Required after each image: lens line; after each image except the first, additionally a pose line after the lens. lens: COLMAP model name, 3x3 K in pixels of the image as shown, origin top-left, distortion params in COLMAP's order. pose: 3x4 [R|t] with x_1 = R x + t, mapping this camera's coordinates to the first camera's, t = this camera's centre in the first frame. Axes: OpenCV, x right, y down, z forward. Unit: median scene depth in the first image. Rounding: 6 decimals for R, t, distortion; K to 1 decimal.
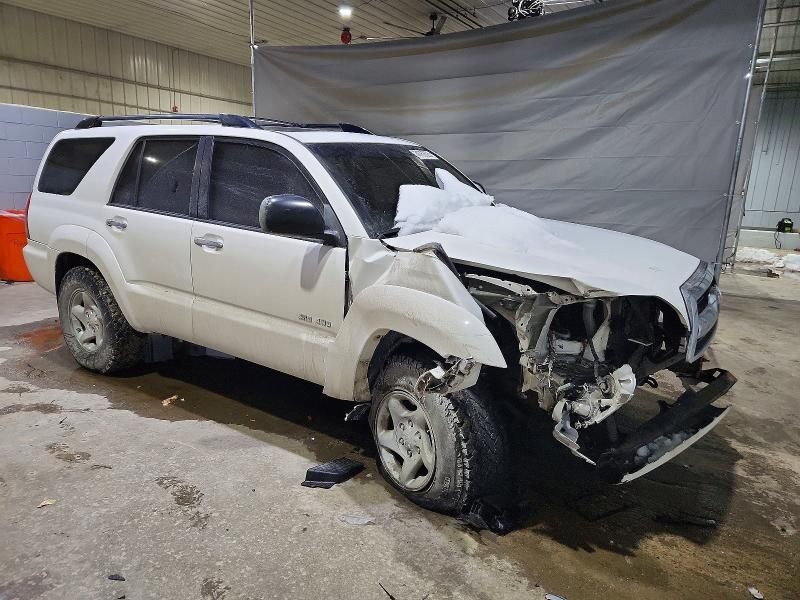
lens RADIAL K [[537.6, 0, 400.0], [0, 537.6, 300.0], [0, 0, 1]] dist [0.003093, 0.001095]
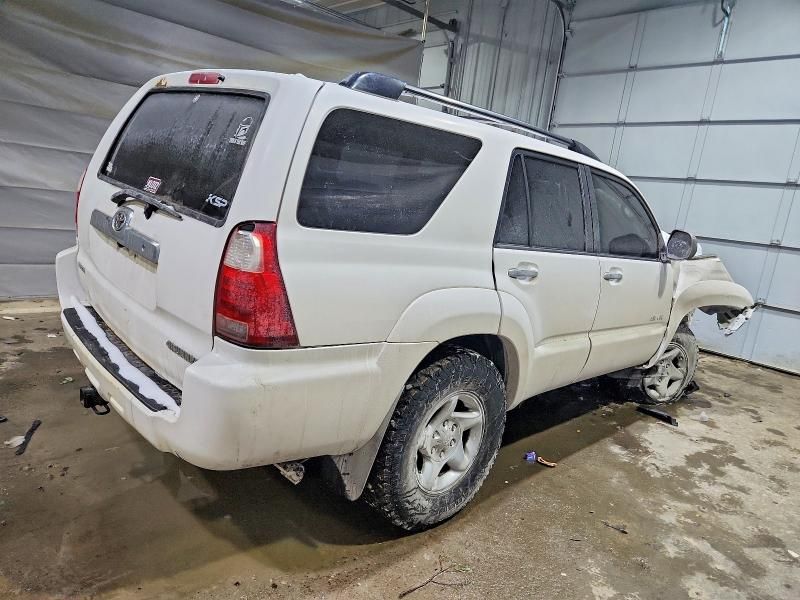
lens RADIAL K [[537.6, 0, 400.0], [0, 537.6, 300.0], [0, 0, 1]] dist [0.003093, 0.001095]
pose [[0.233075, -0.207546, 0.950053, -1.247336], [0.101526, 0.976814, 0.188485, -0.258080], [-0.967144, 0.052523, 0.248743, 0.987543]]
